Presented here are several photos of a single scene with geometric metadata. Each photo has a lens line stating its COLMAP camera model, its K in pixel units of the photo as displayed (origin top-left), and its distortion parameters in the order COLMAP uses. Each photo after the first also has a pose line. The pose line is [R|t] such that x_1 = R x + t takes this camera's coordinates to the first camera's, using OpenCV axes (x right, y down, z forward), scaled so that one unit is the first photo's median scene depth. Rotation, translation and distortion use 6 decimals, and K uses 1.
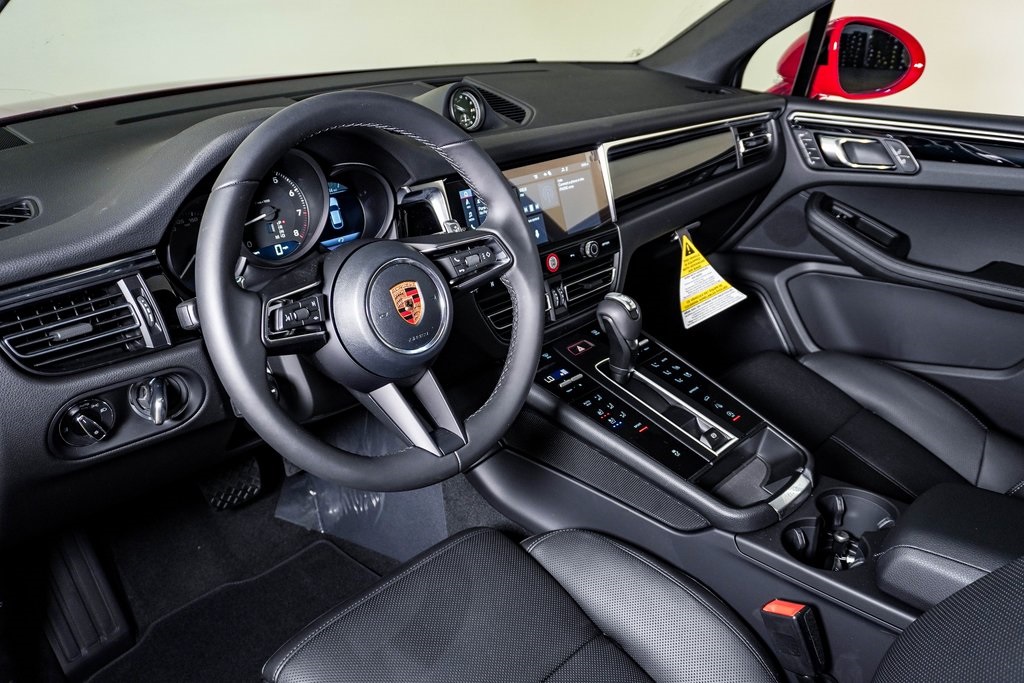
lens RADIAL K [[822.7, 0, 517.6], [0, 822.7, 343.6], [0, 0, 1]] dist [-0.044294, 0.010535]
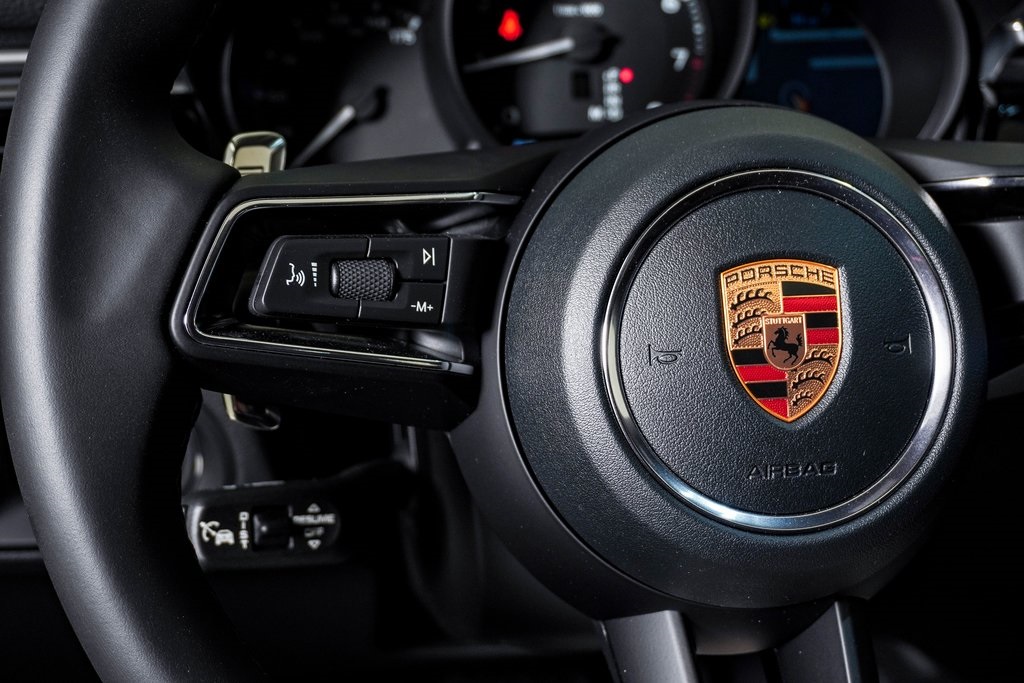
lens RADIAL K [[1436.4, 0, 499.2], [0, 1436.4, 349.5], [0, 0, 1]] dist [-0.017789, 0.000000]
pose [[0.793365, 0.205993, -0.572834, 0.050362], [-0.256137, 0.966614, -0.007148, -0.015797], [0.552237, 0.152395, 0.819640, 0.482084]]
